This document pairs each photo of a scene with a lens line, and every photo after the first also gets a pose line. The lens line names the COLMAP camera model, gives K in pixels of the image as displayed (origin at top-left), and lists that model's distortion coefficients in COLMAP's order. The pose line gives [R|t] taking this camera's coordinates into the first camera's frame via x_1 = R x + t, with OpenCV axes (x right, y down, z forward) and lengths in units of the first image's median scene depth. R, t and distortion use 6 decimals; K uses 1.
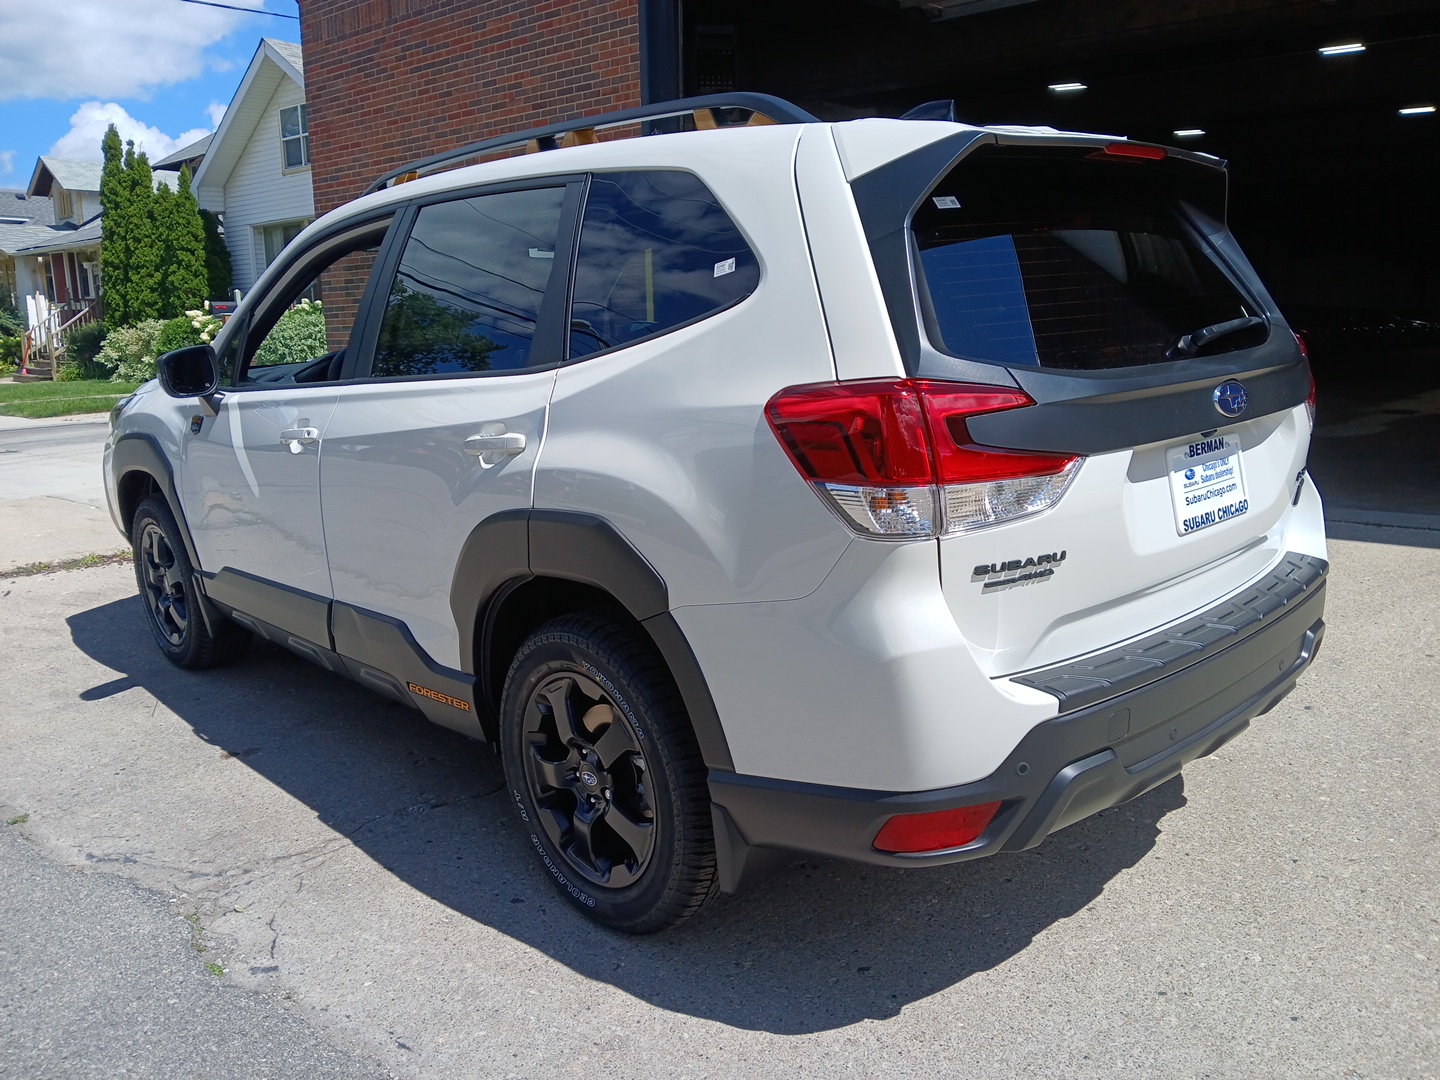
lens RADIAL K [[1110.7, 0, 723.0], [0, 1110.7, 540.3], [0, 0, 1]] dist [0.015106, -0.053094]
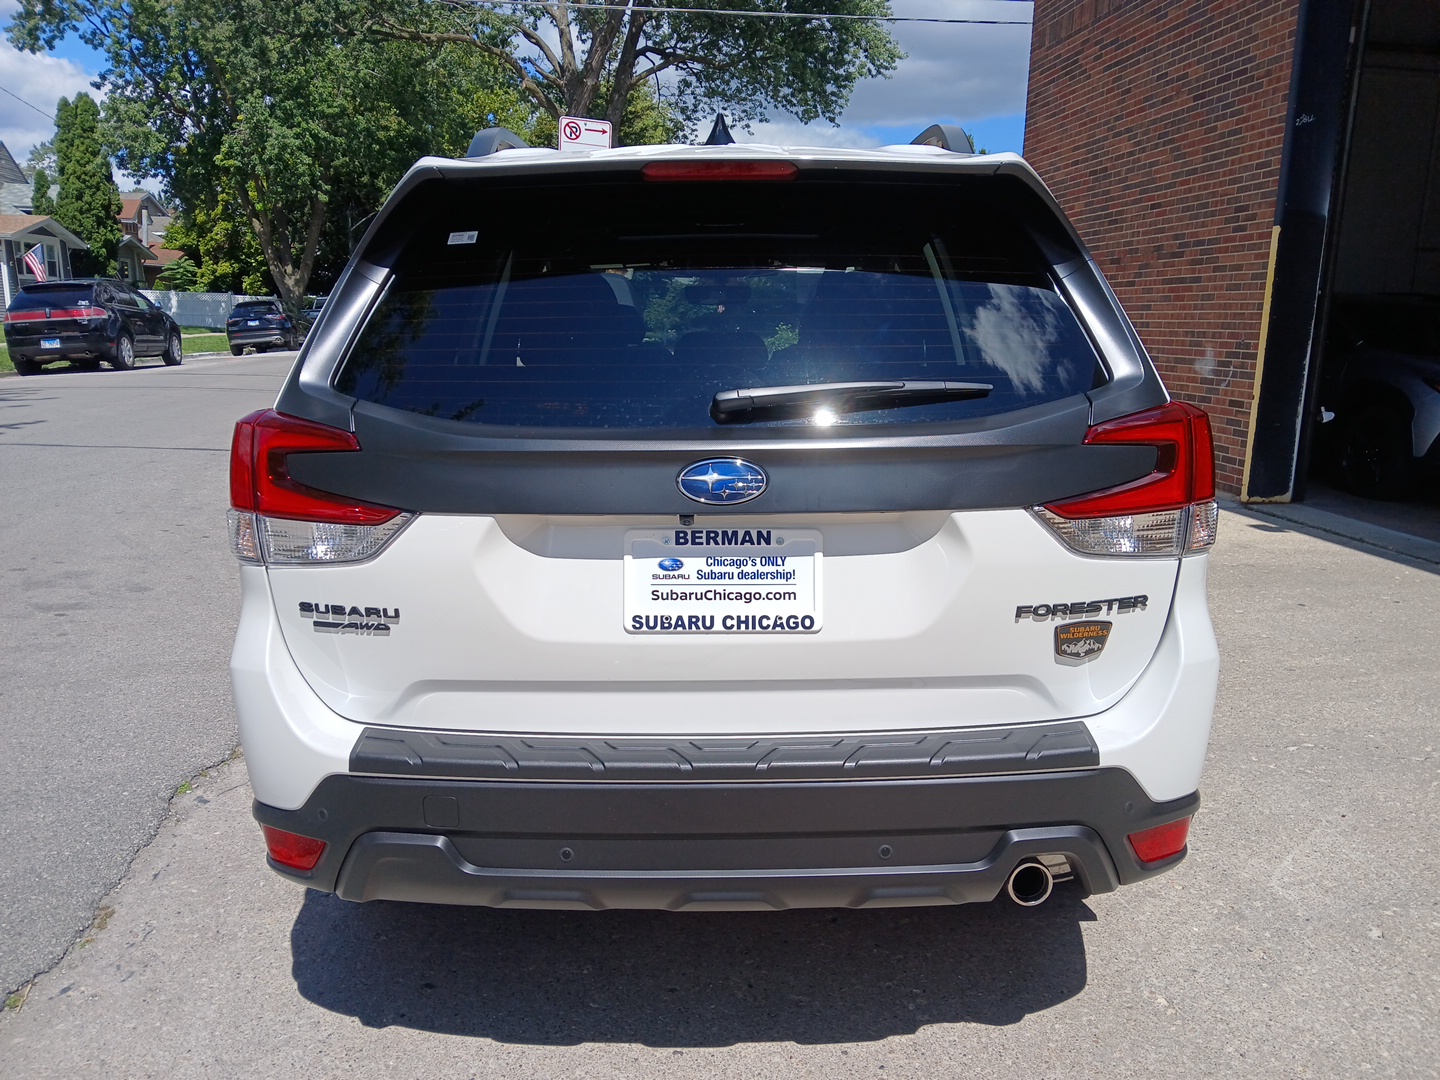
lens RADIAL K [[1110.7, 0, 708.4], [0, 1110.7, 534.2], [0, 0, 1]] dist [0.015106, -0.053094]
pose [[0.730985, 0.165456, -0.662031, 0.210358], [-0.167173, 0.984017, 0.061342, -0.029320], [0.661600, 0.065833, 0.746962, 0.086296]]
